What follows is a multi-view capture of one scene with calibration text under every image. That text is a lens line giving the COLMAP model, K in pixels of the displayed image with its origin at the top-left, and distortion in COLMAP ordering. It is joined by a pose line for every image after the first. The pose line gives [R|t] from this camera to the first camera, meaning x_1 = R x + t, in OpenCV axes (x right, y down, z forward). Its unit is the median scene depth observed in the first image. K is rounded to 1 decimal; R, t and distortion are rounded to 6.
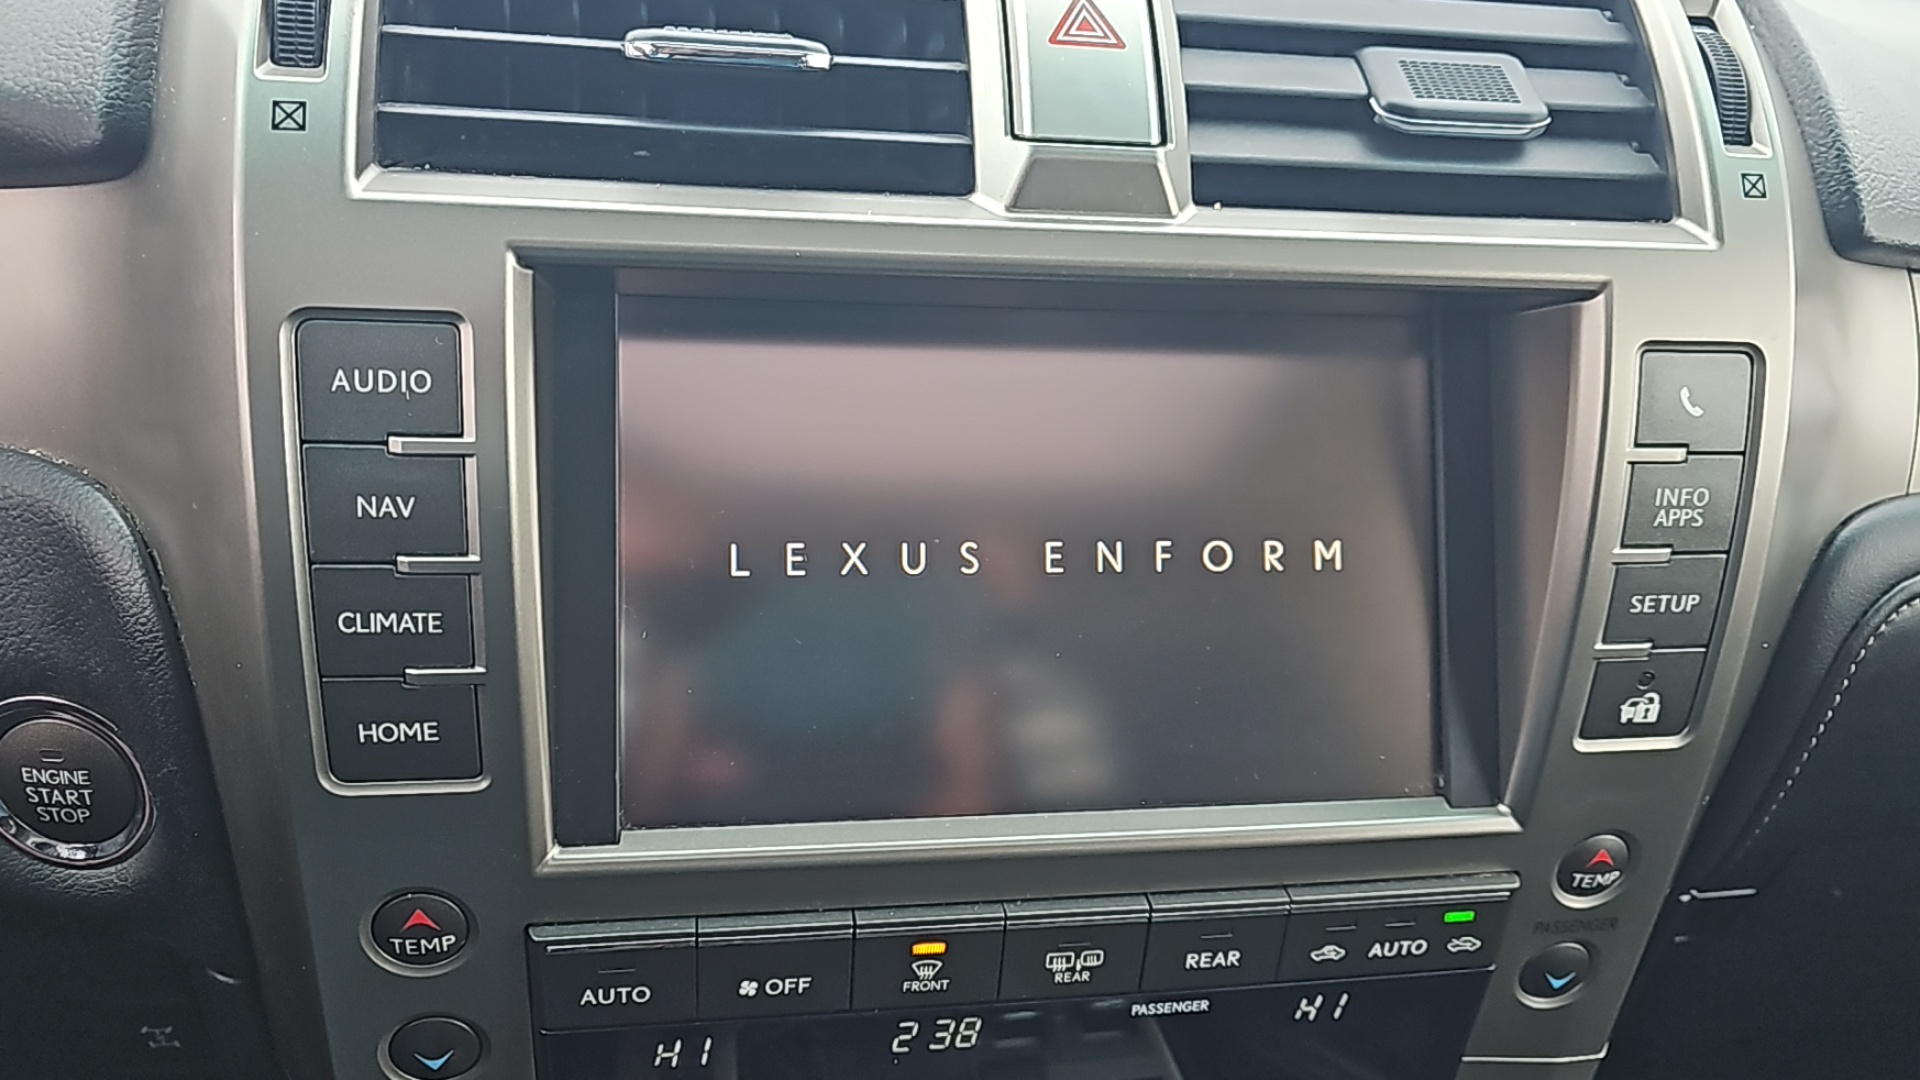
lens RADIAL K [[1360.3, 0, 980.1], [0, 1360.3, 533.2], [0, 0, 1]] dist [0.021950, -0.019882]
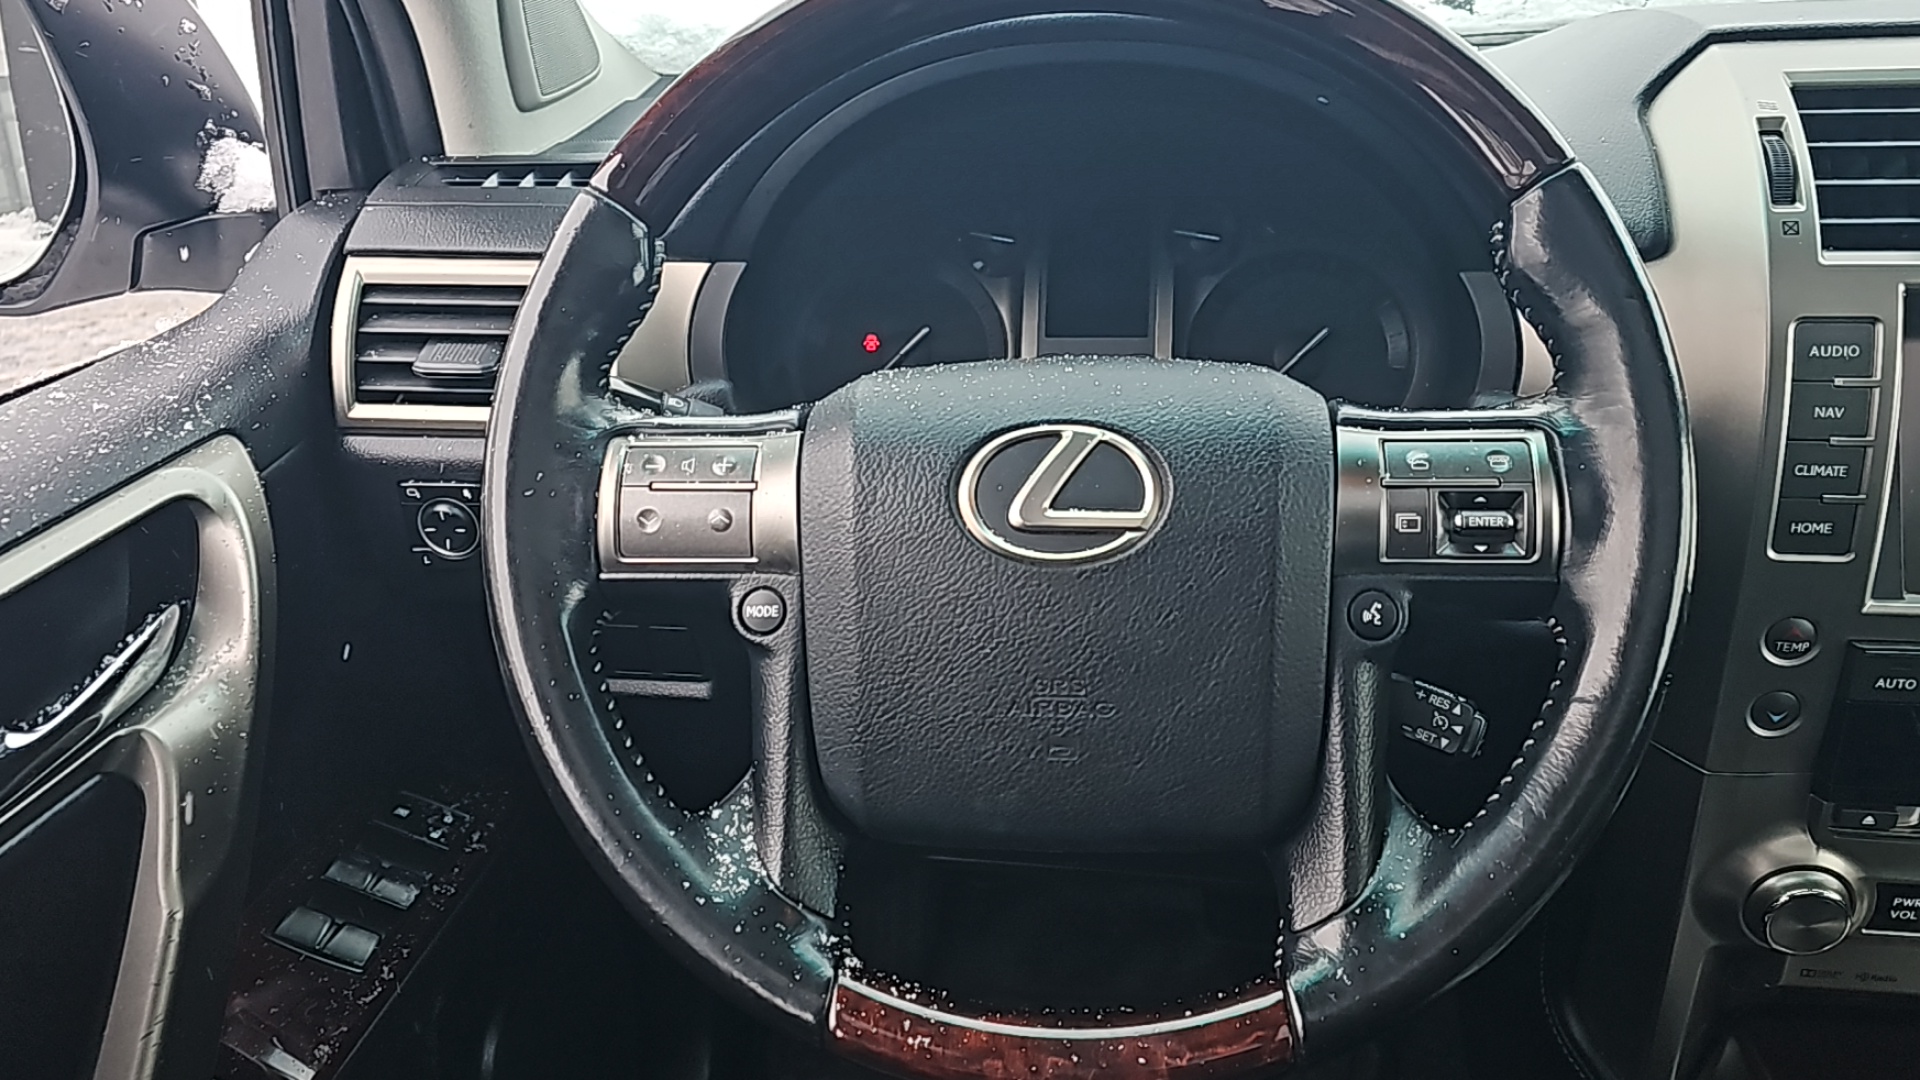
lens RADIAL K [[1355.3, 0, 993.6], [0, 1355.3, 541.4], [0, 0, 1]] dist [0.076003, -0.081351]
pose [[0.953572, 0.016127, -0.300735, -0.865147], [-0.032025, 0.998333, -0.048011, 0.270336], [0.299459, 0.055413, 0.952499, -1.156467]]
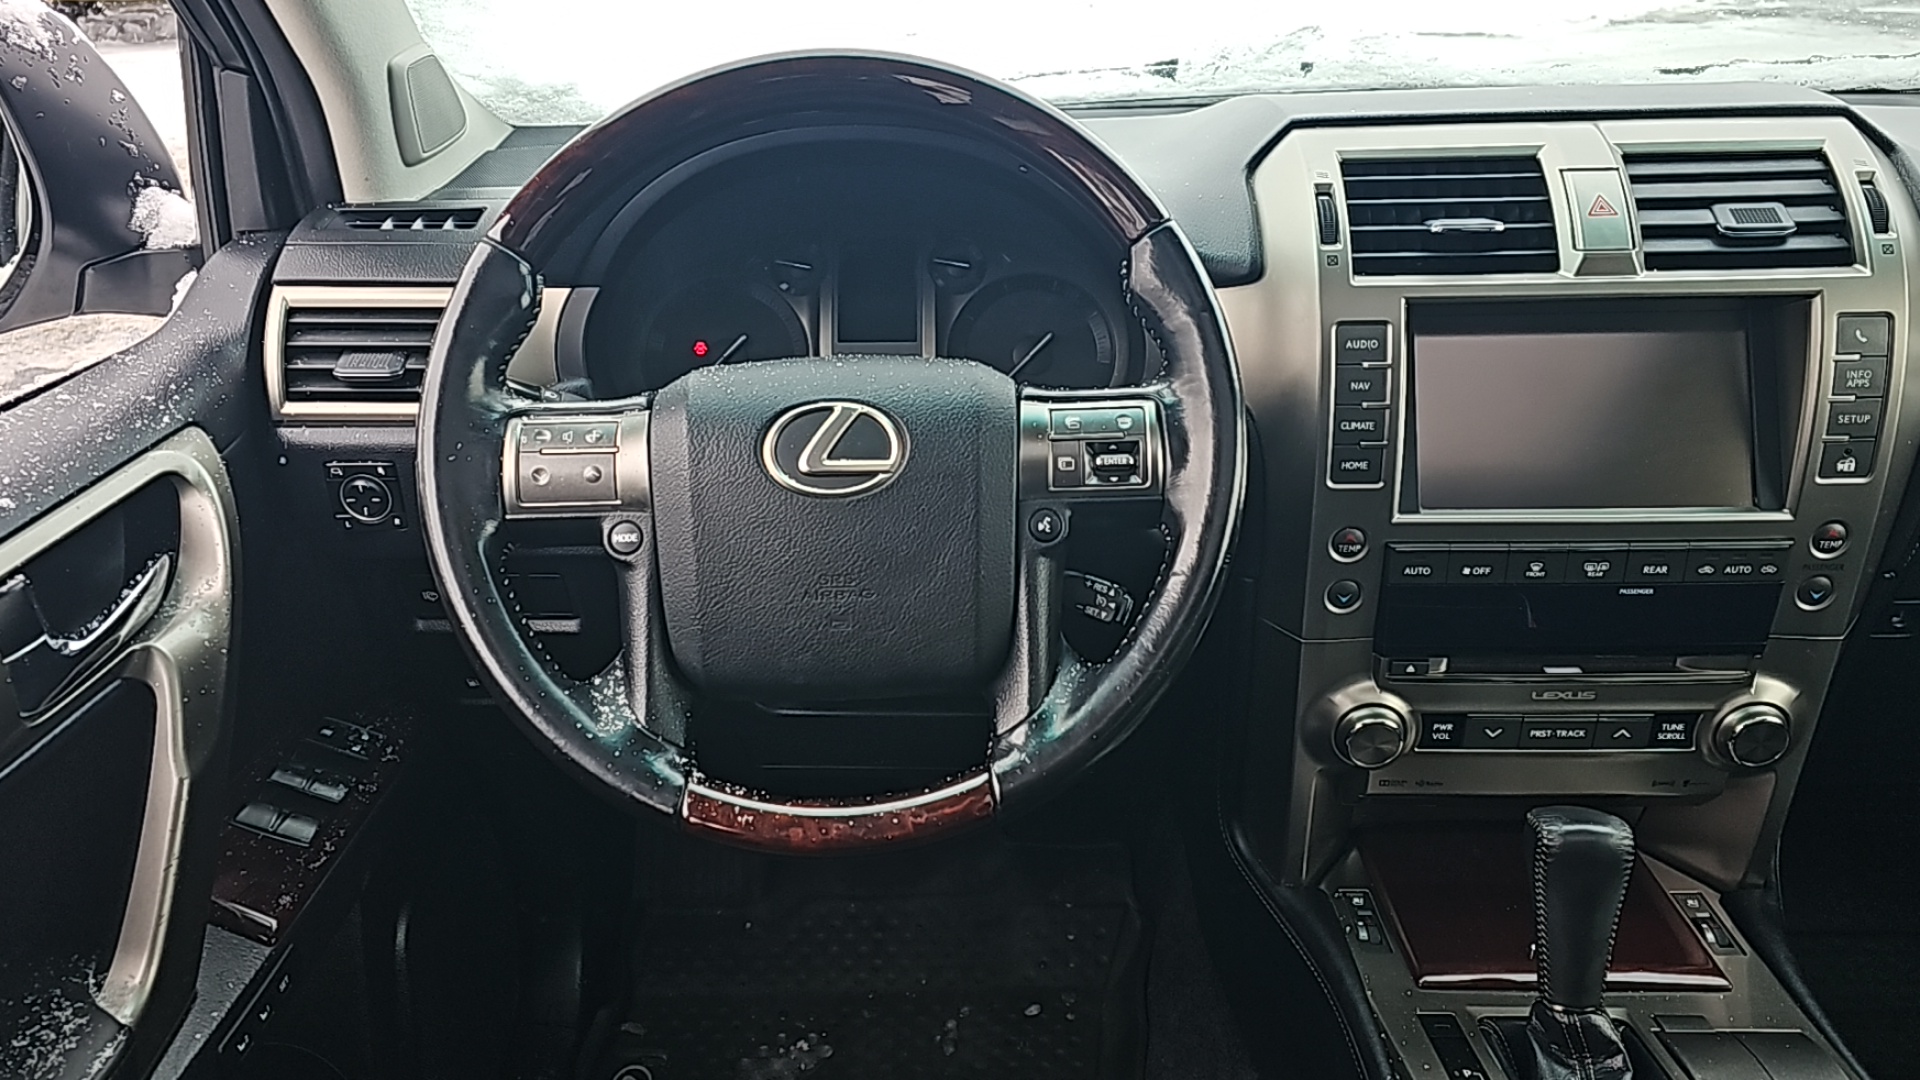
lens RADIAL K [[1350.0, 0, 970.1], [0, 1350.0, 551.6], [0, 0, 1]] dist [0.095588, -0.104086]
pose [[0.978318, -0.012522, -0.206731, -0.568134], [0.003033, 0.998930, -0.046153, 0.416156], [0.207088, 0.044525, 0.977309, -1.817888]]
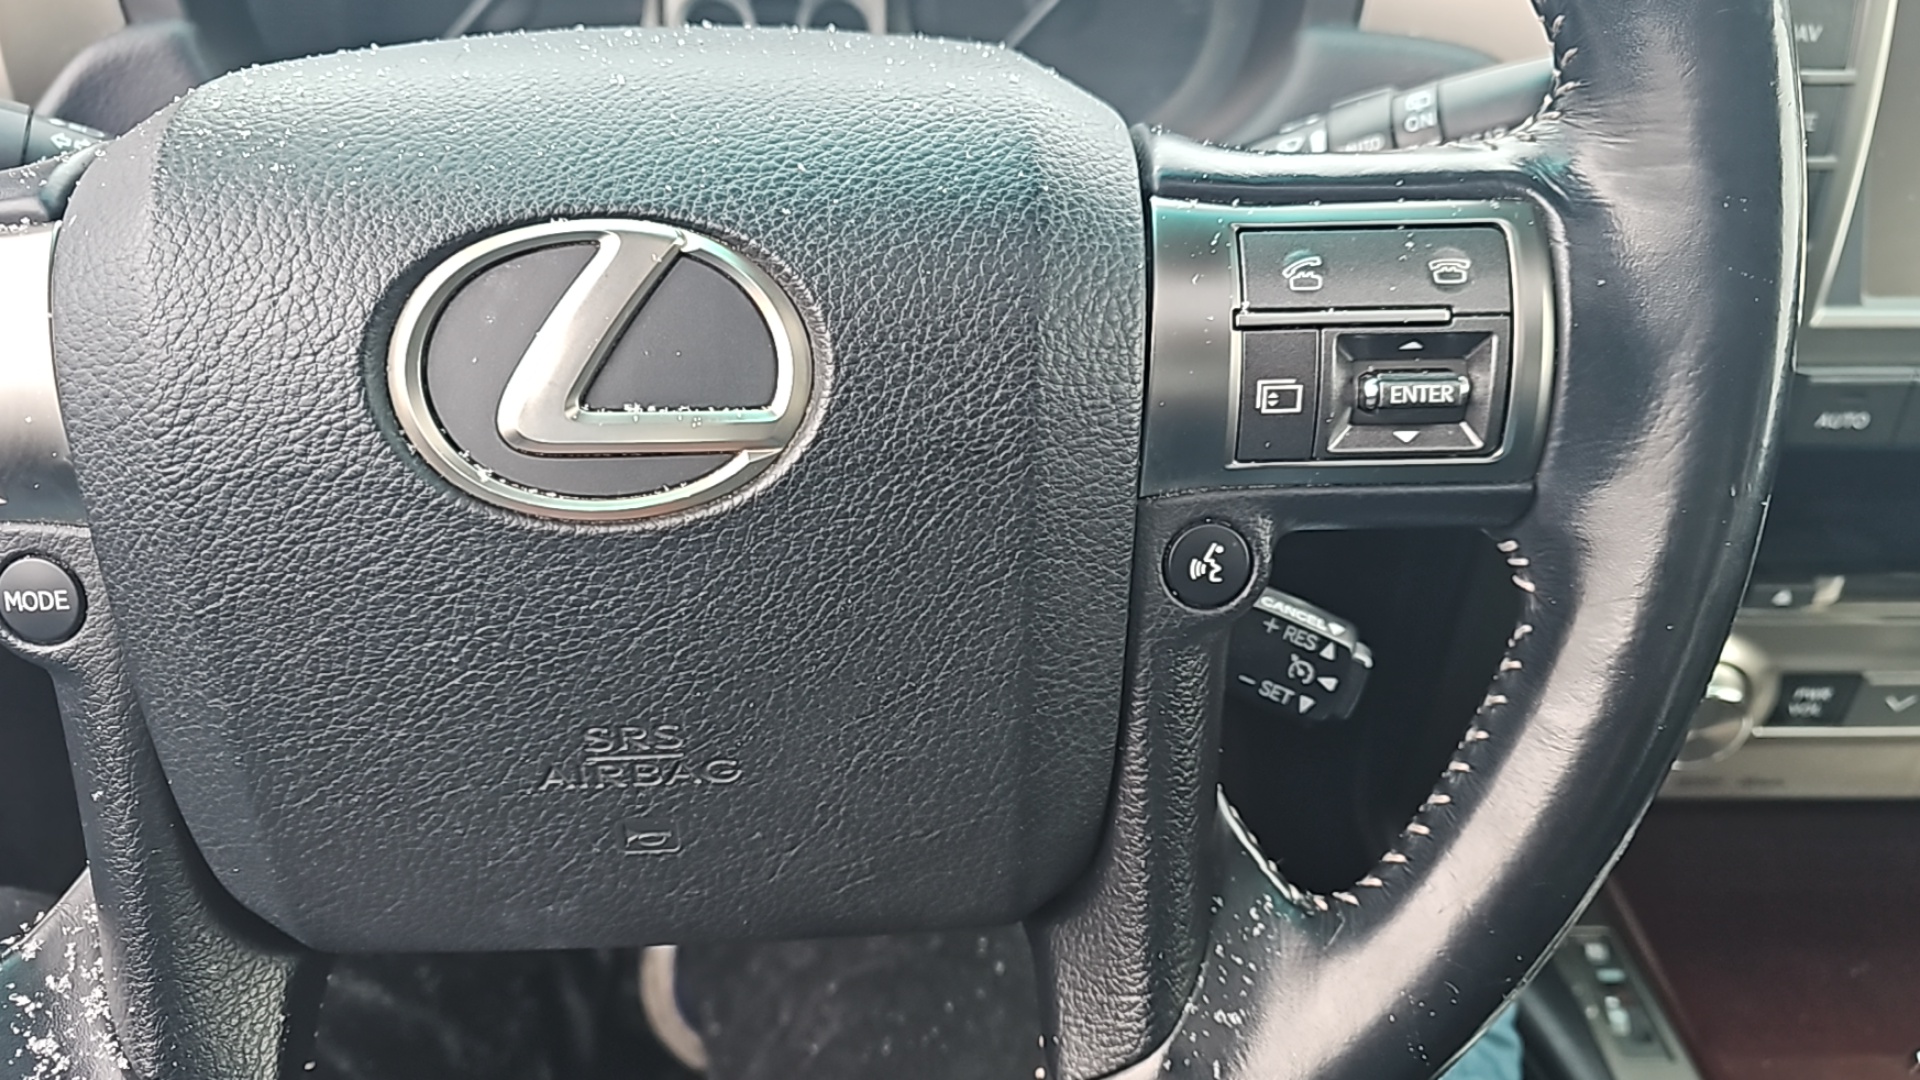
lens RADIAL K [[1390.1, 0, 955.9], [0, 1390.1, 516.0], [0, 0, 1]] dist [0.045663, -0.073751]
pose [[0.986497, 0.050525, -0.155789, -0.940878], [-0.008397, 0.965577, 0.259982, 0.012049], [0.163561, -0.255163, 0.952963, -0.384813]]
